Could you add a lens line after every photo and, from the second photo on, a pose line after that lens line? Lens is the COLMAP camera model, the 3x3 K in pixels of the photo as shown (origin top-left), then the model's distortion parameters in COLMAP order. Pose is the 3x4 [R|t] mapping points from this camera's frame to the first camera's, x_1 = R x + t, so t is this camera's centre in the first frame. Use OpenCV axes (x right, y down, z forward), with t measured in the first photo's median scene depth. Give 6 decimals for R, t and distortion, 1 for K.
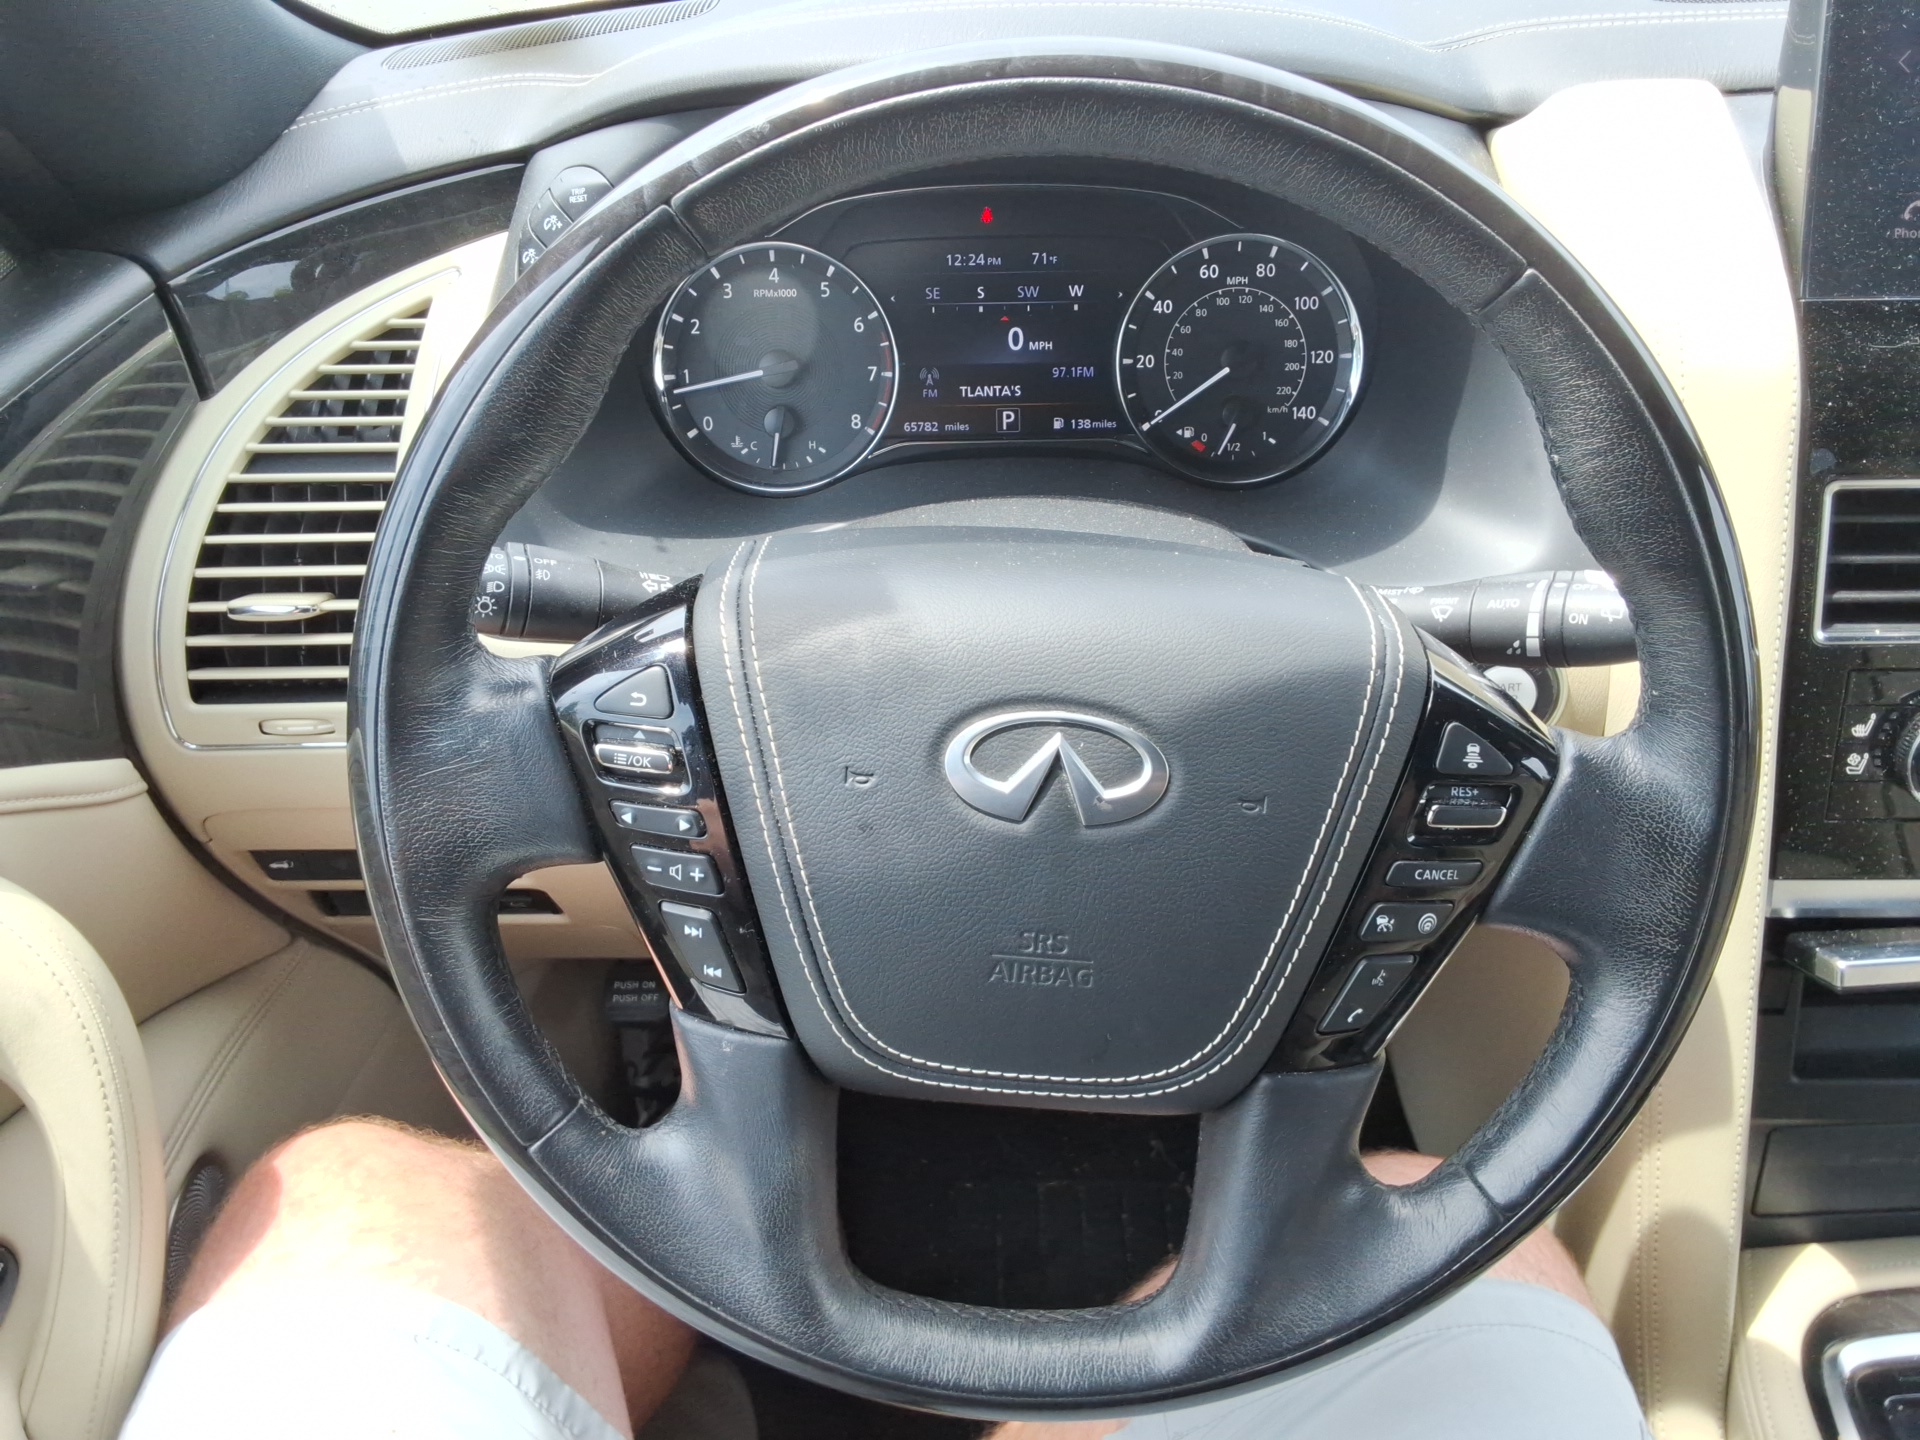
lens RADIAL K [[1536.8, 0, 964.7], [0, 1536.8, 716.8], [0, 0, 1]] dist [0.076827, -0.002275]
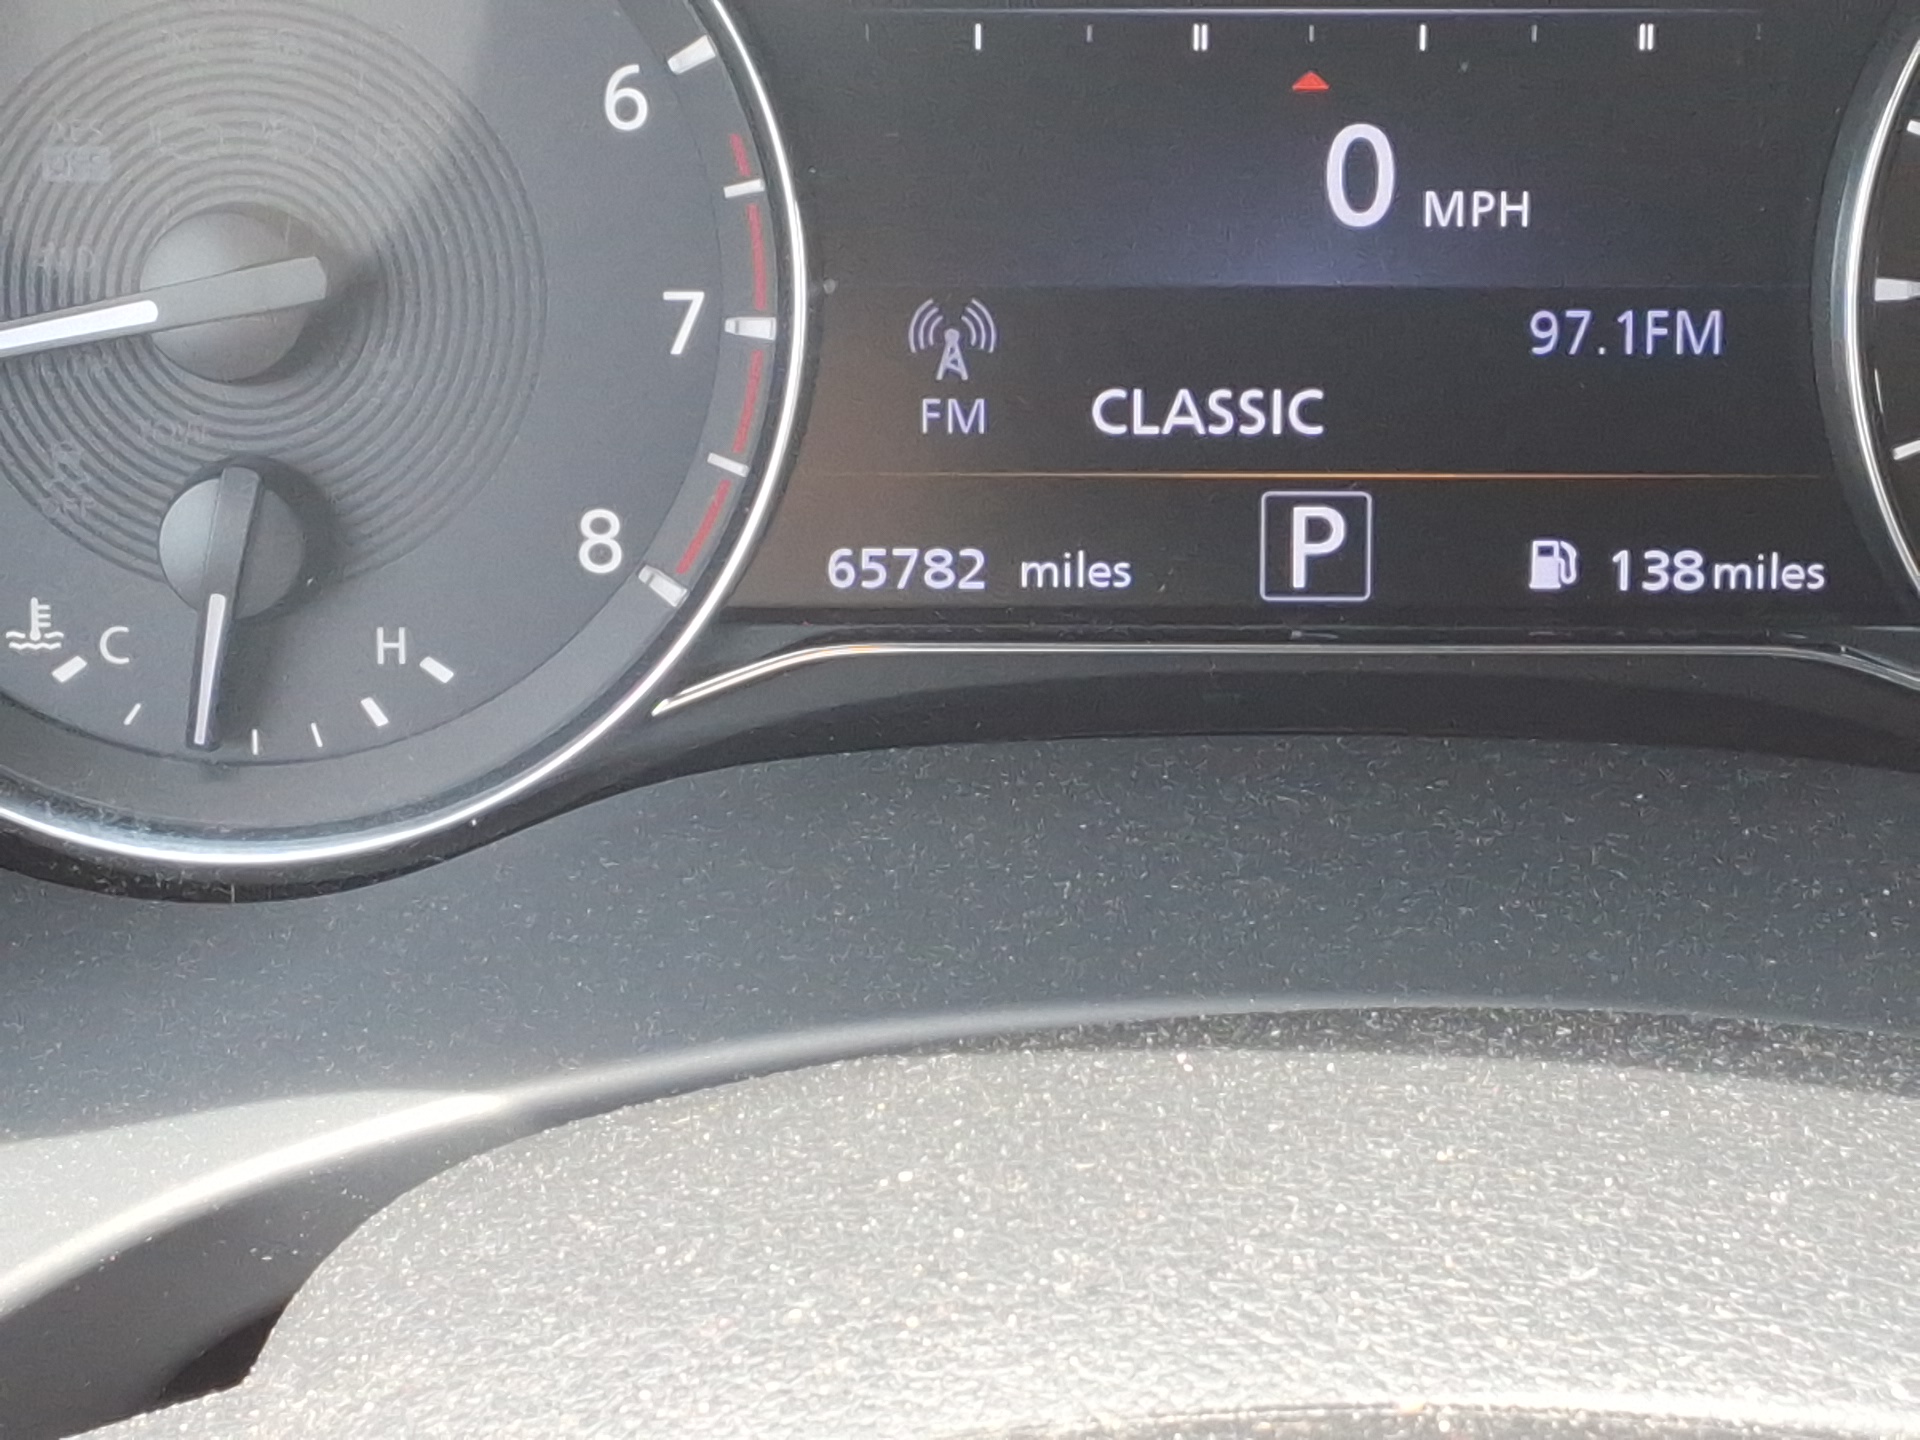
lens RADIAL K [[4142.8, 0, 955.0], [0, 4142.8, 717.5], [0, 0, 1]] dist [0.069399, 0.000000]
pose [[0.999658, 0.021466, -0.014944, -0.012787], [-0.022918, 0.994215, -0.104931, -0.109606], [0.012605, 0.105238, 0.994367, 0.439858]]
